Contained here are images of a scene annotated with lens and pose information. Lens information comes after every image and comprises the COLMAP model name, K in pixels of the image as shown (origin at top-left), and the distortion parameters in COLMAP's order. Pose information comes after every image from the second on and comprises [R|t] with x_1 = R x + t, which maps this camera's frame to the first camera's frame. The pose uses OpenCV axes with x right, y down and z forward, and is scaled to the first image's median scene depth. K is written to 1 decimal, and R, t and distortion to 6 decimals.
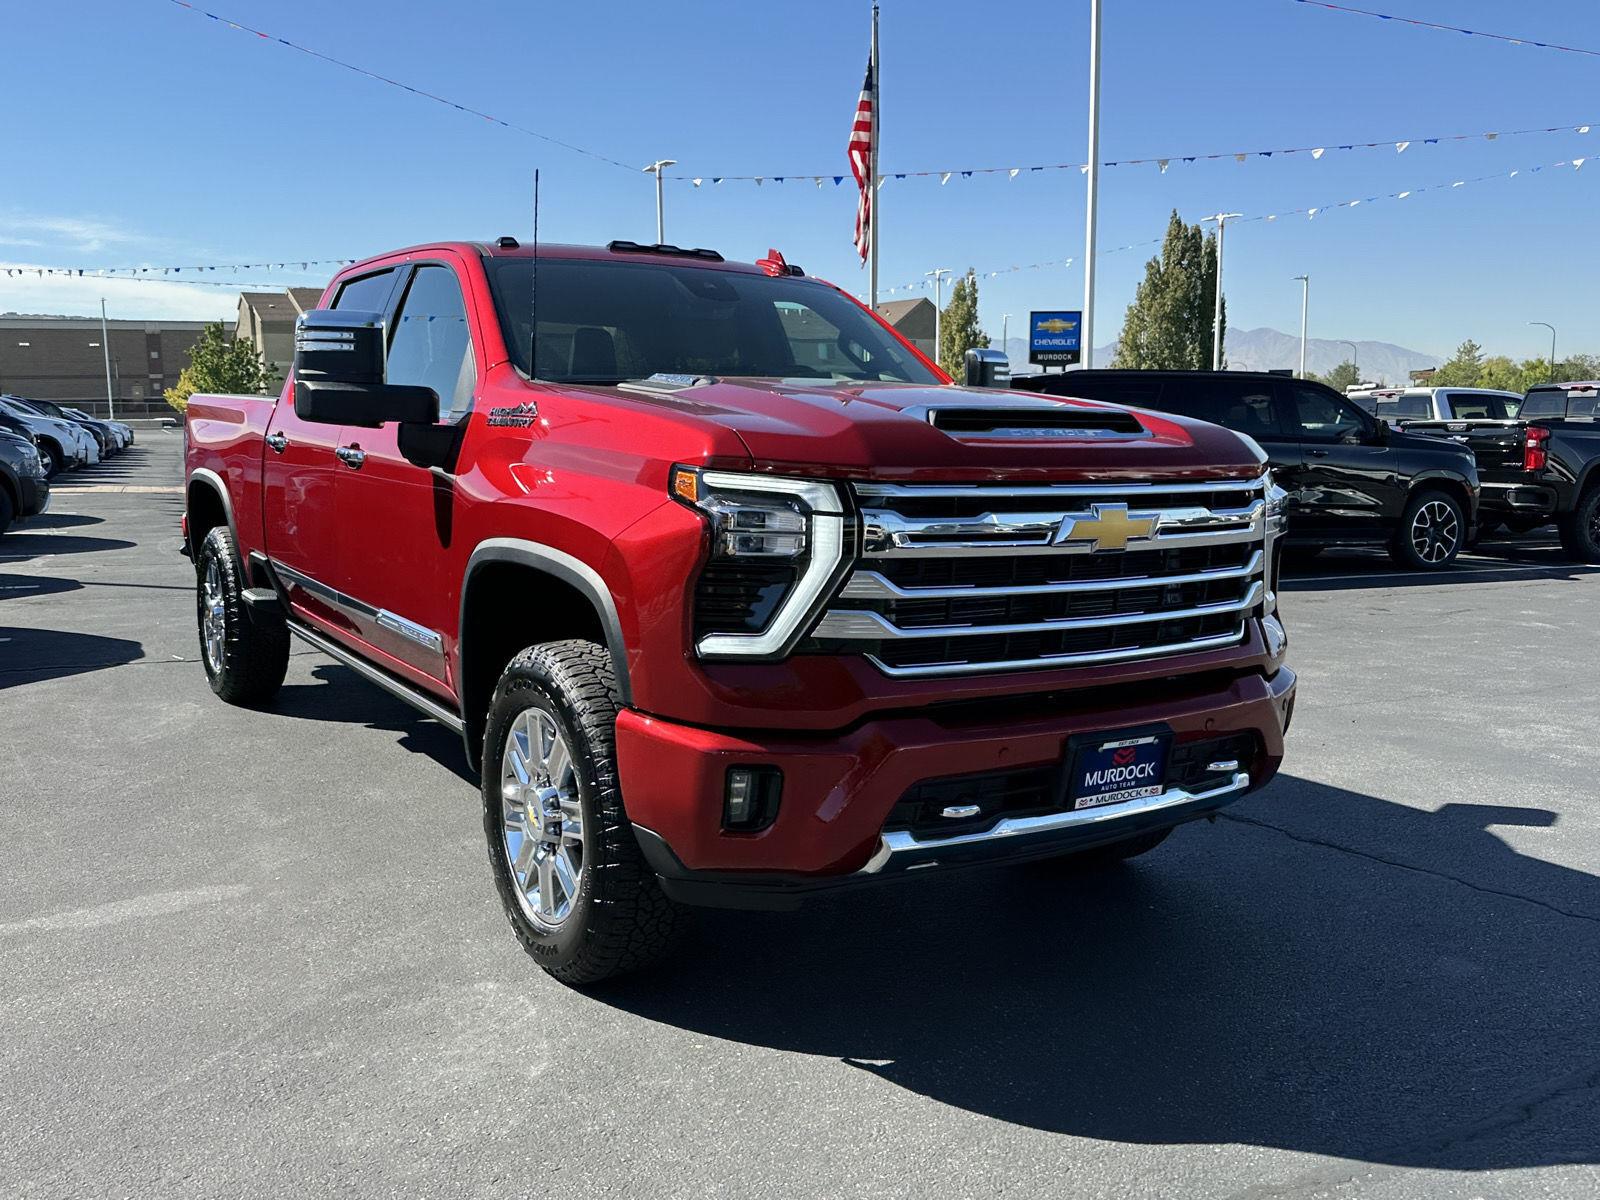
lens RADIAL K [[1370.9, 0, 802.5], [0, 1370.9, 599.4], [0, 0, 1]] dist [0.117137, -0.209511]
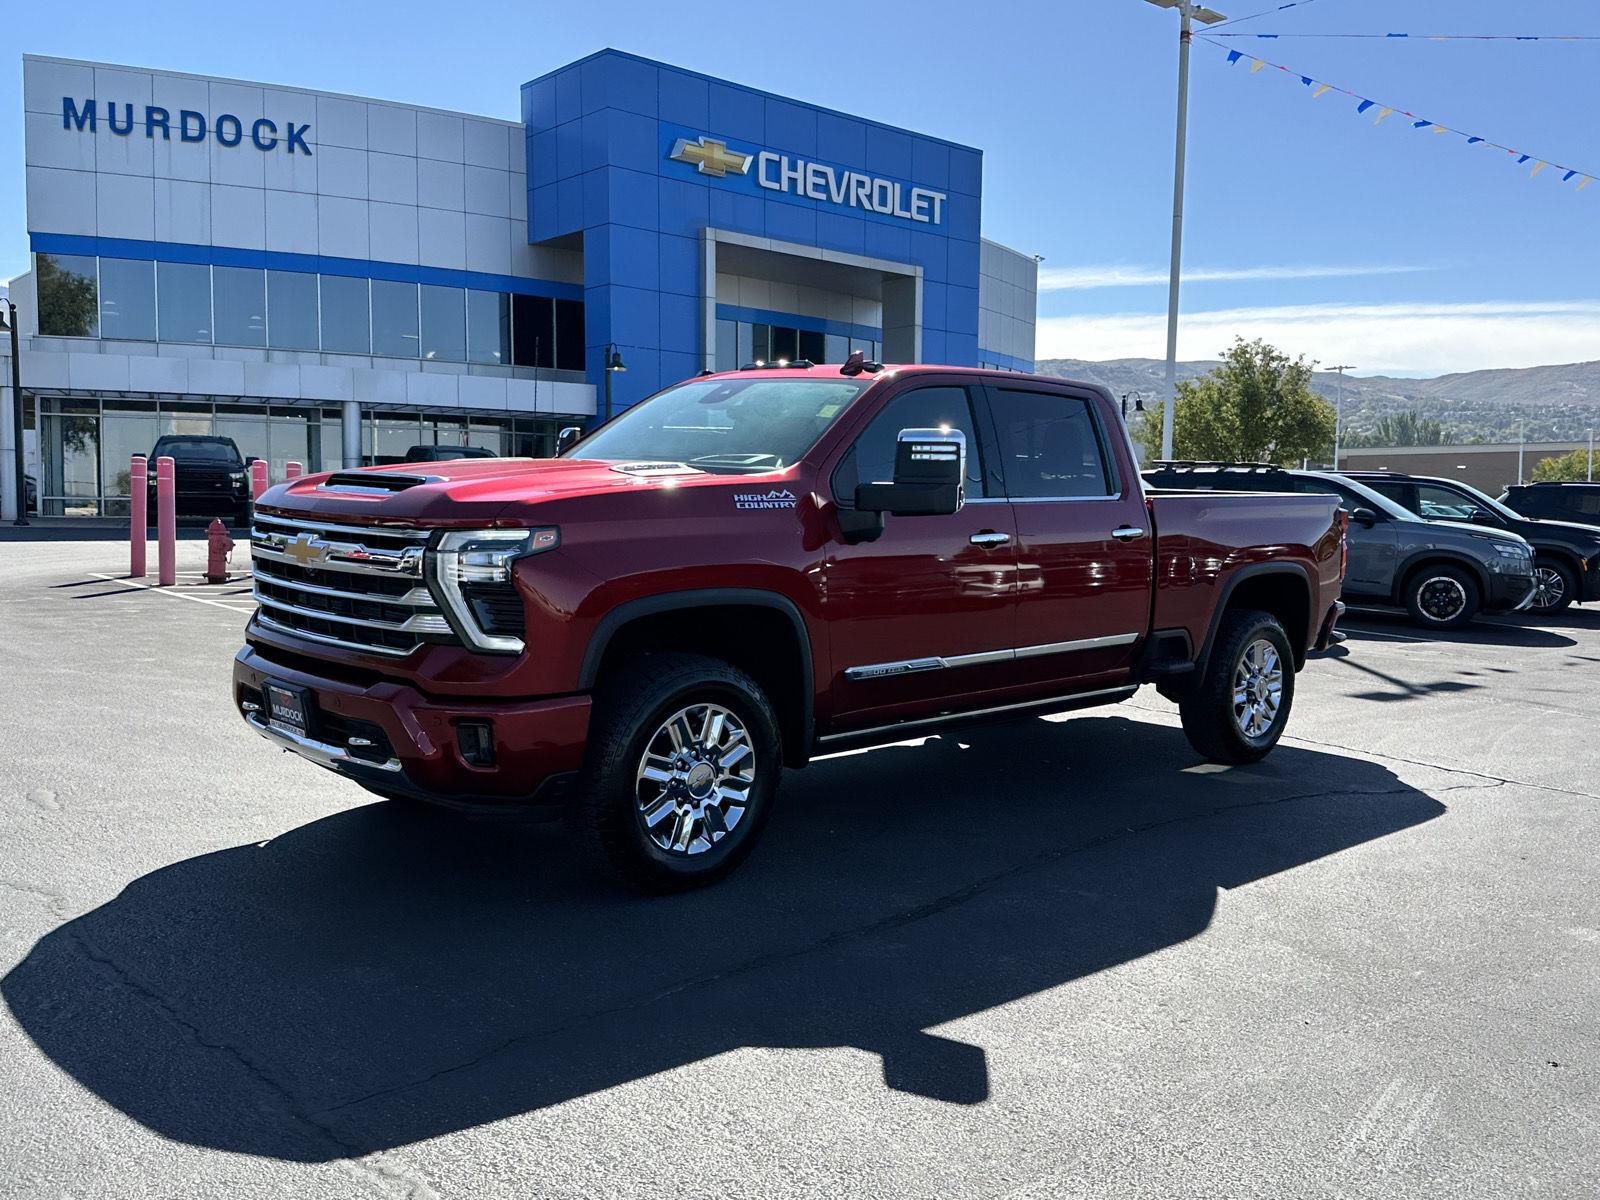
lens RADIAL K [[1370.9, 0, 817.2], [0, 1370.9, 614.3], [0, 0, 1]] dist [0.117137, -0.209511]
pose [[0.206440, 0.086834, -0.974599, 1.465968], [-0.156939, 0.986097, 0.054615, -0.123262], [0.965791, 0.141678, 0.217198, 0.978919]]
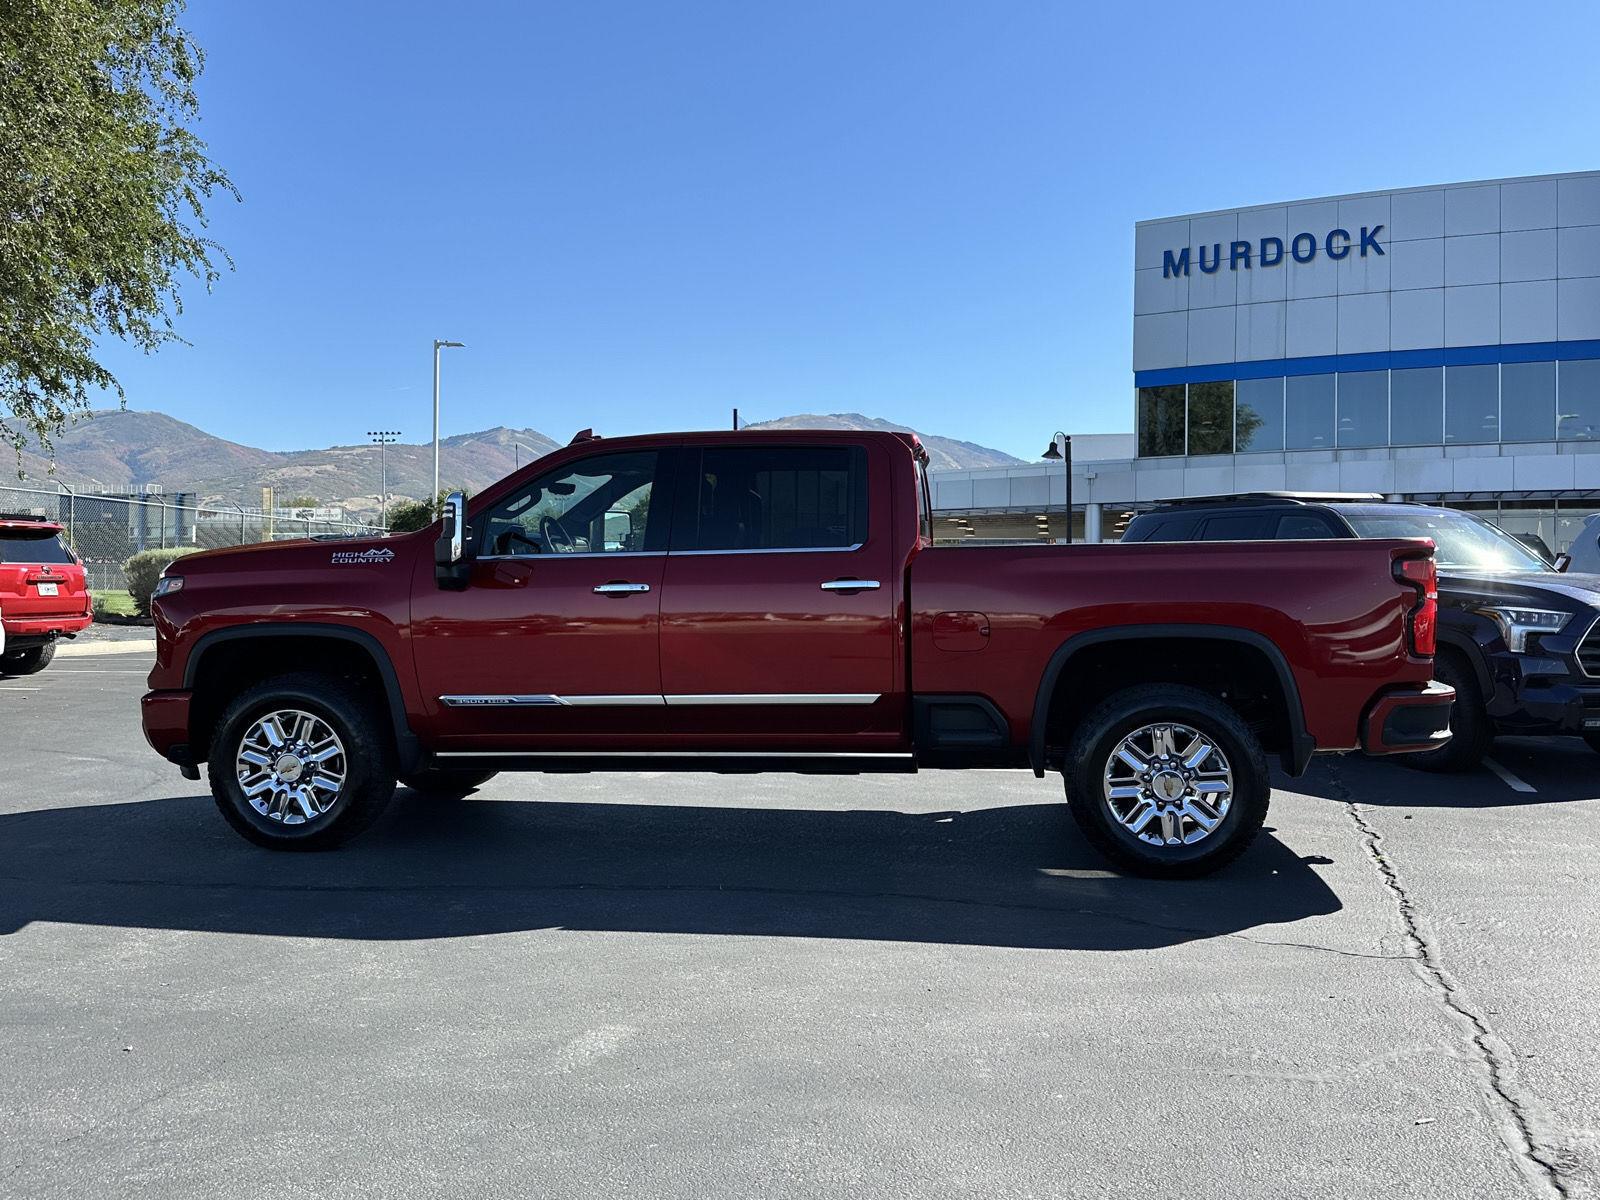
lens RADIAL K [[1370.9, 0, 789.6], [0, 1370.9, 597.9], [0, 0, 1]] dist [0.117137, -0.209511]
pose [[-0.647093, 0.004952, -0.762395, 1.131564], [-0.108602, 0.989183, 0.098603, -0.321578], [0.754636, 0.146603, -0.639556, 2.650798]]
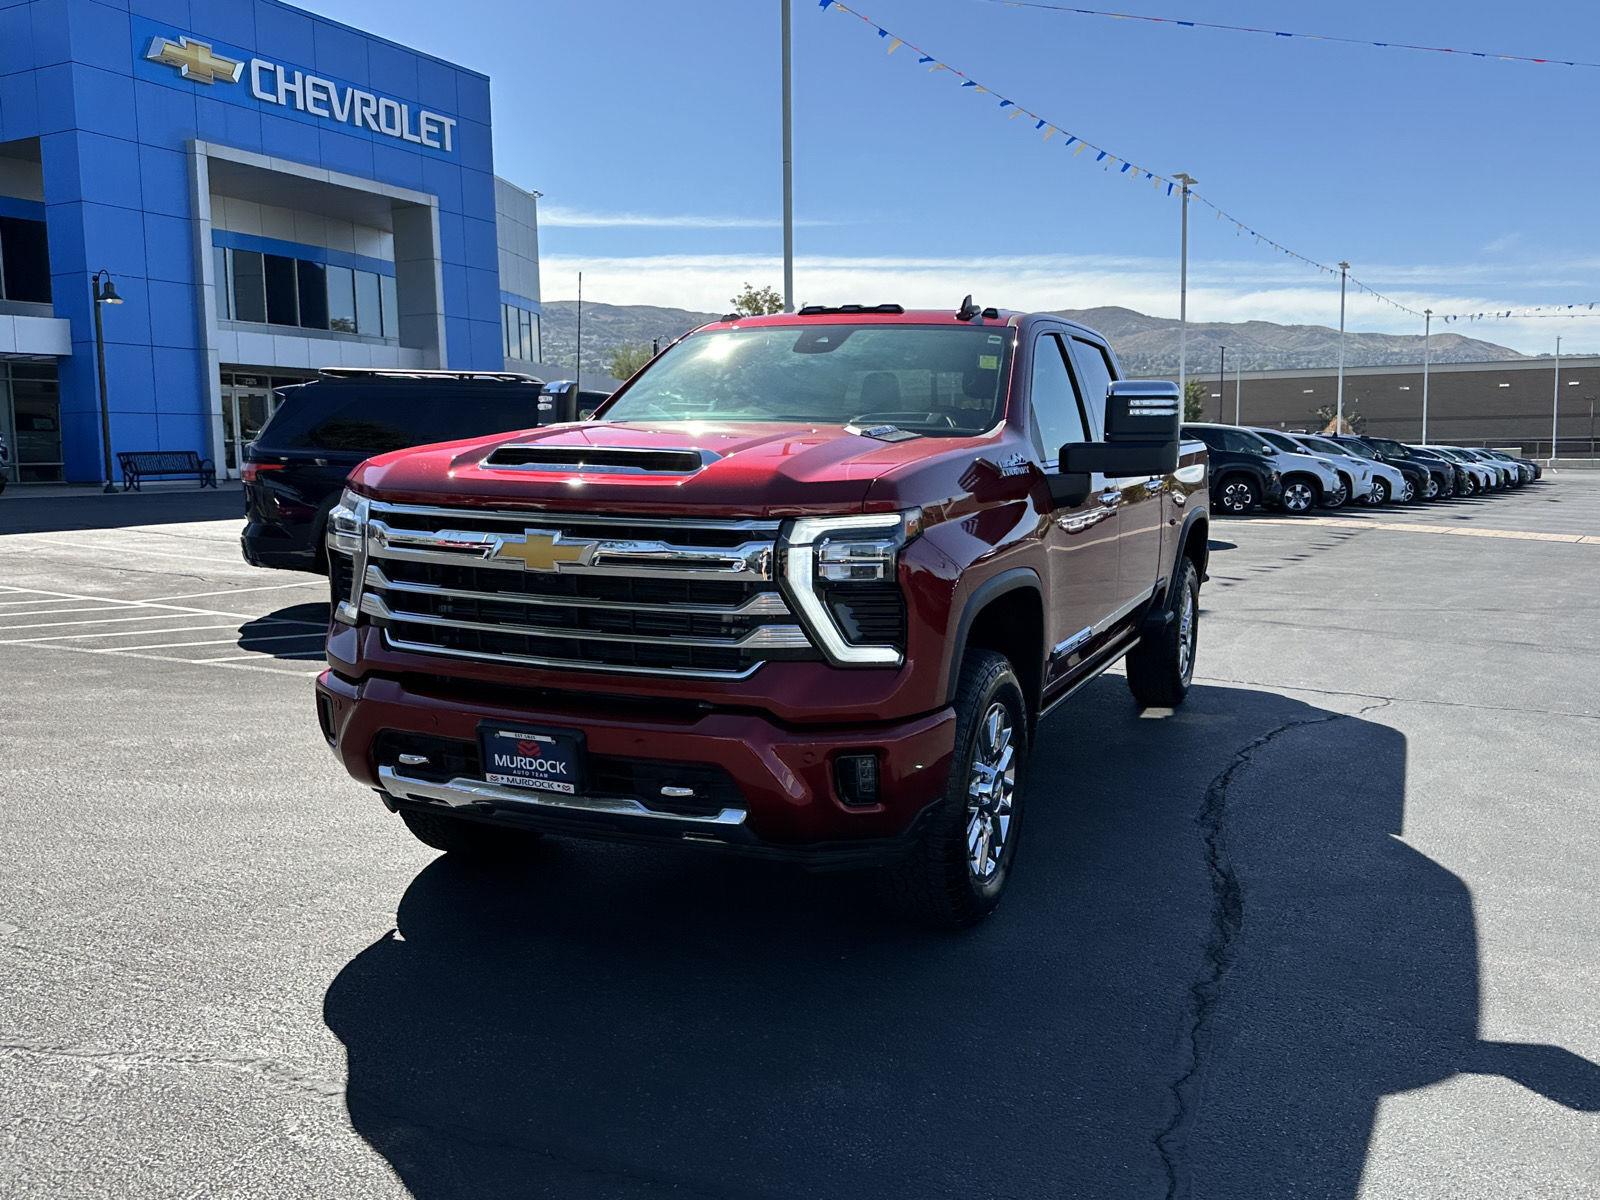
lens RADIAL K [[1370.9, 0, 814.7], [0, 1370.9, 613.8], [0, 0, 1]] dist [0.117137, -0.209511]
pose [[0.559208, 0.098900, -0.823107, 1.046648], [-0.113049, 0.992681, 0.042471, -0.059333], [0.821283, 0.069301, 0.566296, 0.431023]]
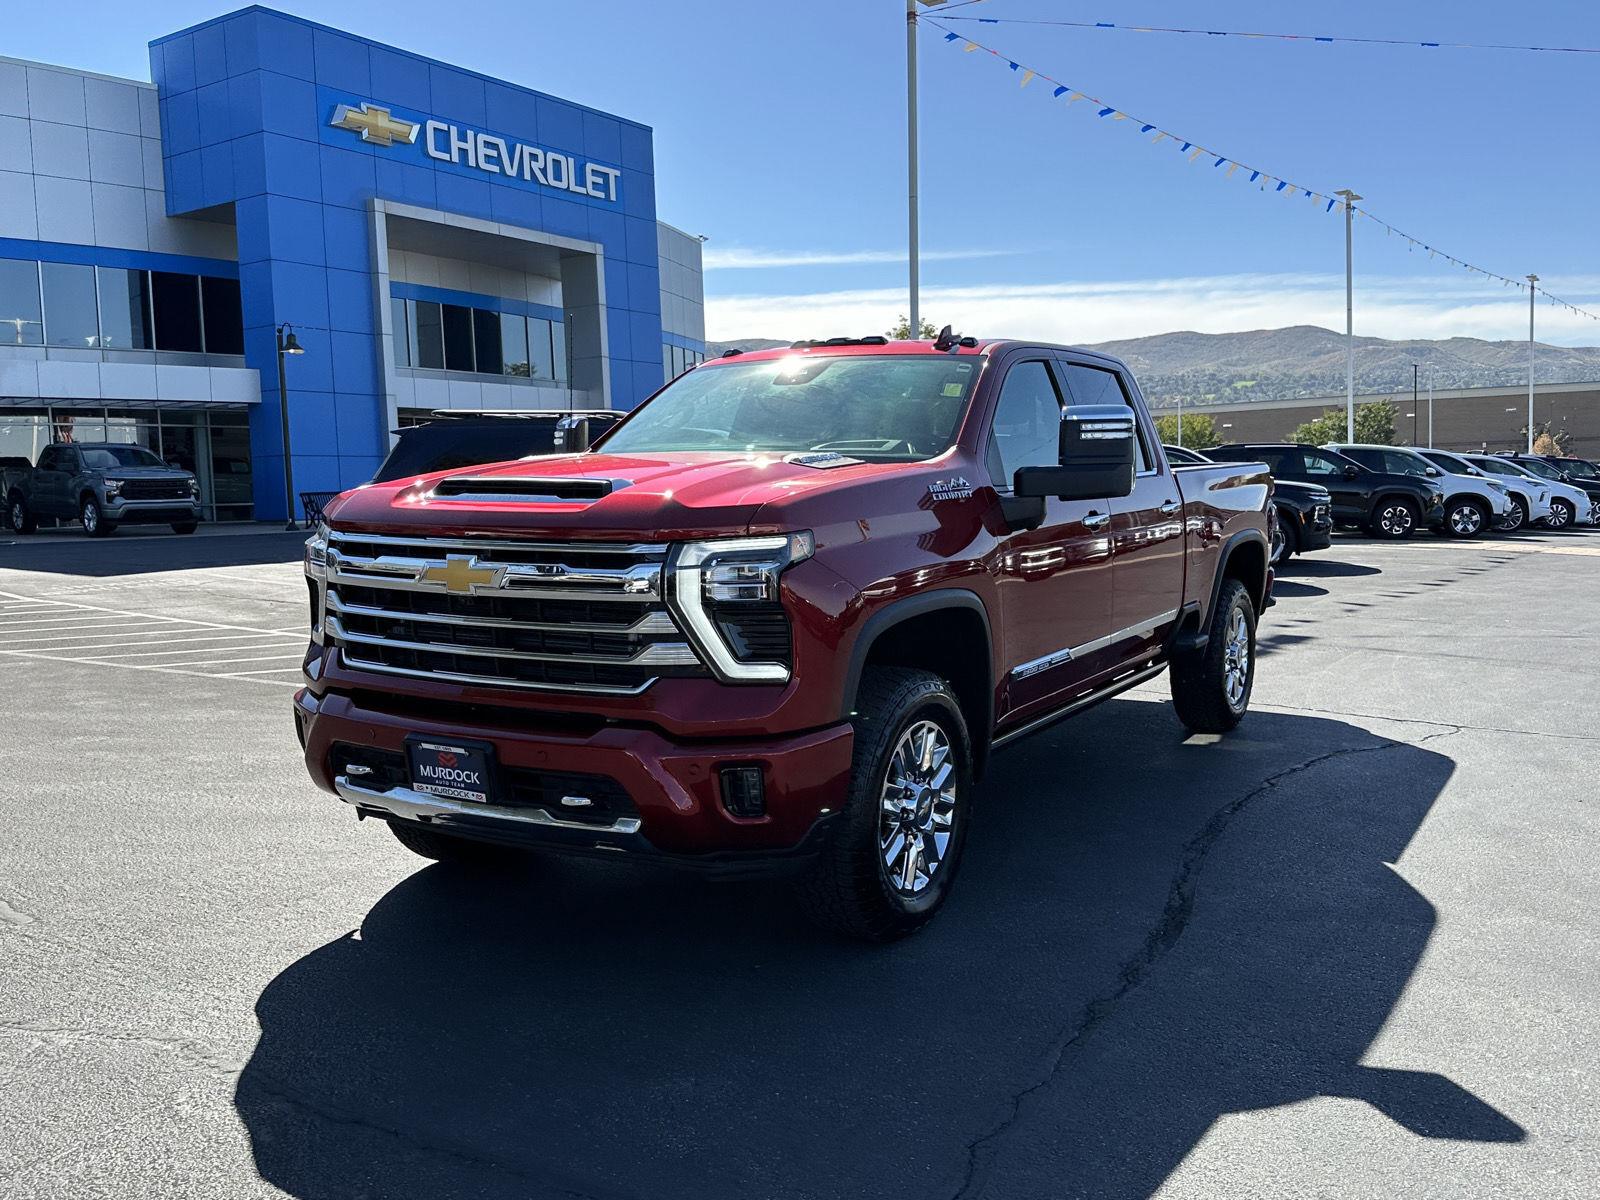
lens RADIAL K [[1370.9, 0, 816.6], [0, 1370.9, 604.6], [0, 0, 1]] dist [0.117137, -0.209511]
pose [[0.451103, 0.072756, -0.889501, 1.180753], [-0.105869, 0.993997, 0.027613, -0.074626], [0.886170, 0.081715, 0.456097, 0.576700]]
